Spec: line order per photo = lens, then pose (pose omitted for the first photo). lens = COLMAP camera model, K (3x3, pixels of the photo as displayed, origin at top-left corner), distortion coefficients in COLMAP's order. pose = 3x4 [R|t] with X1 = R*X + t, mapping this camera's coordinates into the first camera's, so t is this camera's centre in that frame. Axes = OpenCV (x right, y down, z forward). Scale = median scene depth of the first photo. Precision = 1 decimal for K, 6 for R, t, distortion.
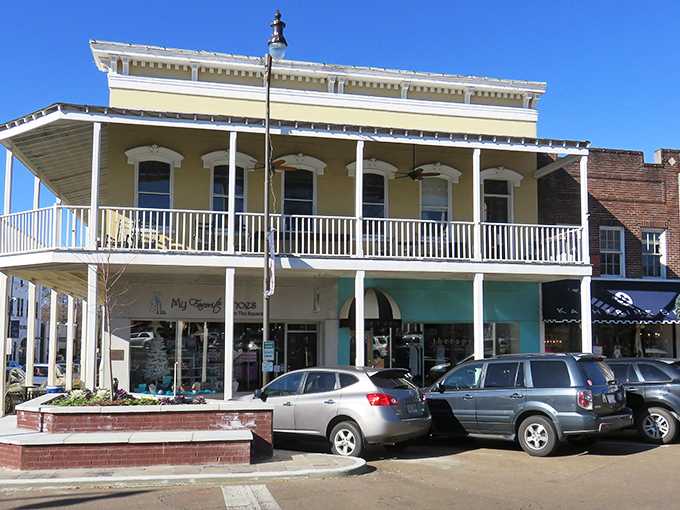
lens RADIAL K [[639.3, 0, 339.3], [0, 639.3, 298.3], [0, 0, 1]] dist [-0.011628, -0.009243]
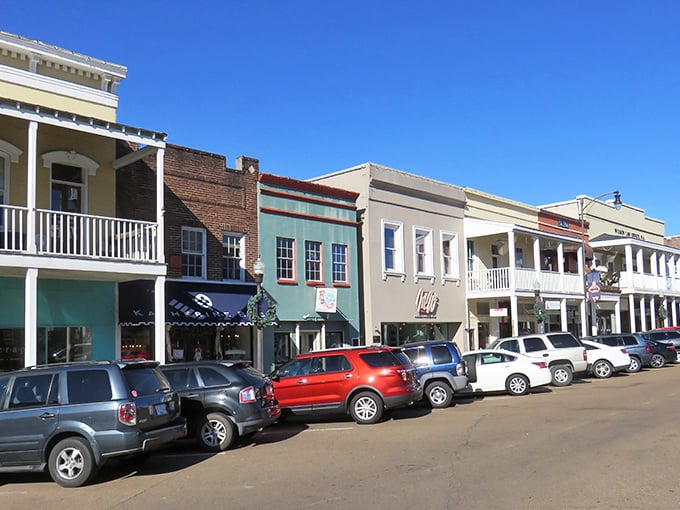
lens RADIAL K [[639.3, 0, 339.3], [0, 639.3, 298.3], [0, 0, 1]] dist [-0.011628, -0.009243]
pose [[0.829507, 0.009082, 0.558422, 0.078772], [-0.005273, 0.999951, -0.008430, 0.004847], [-0.558471, 0.004048, 0.829514, 0.070416]]
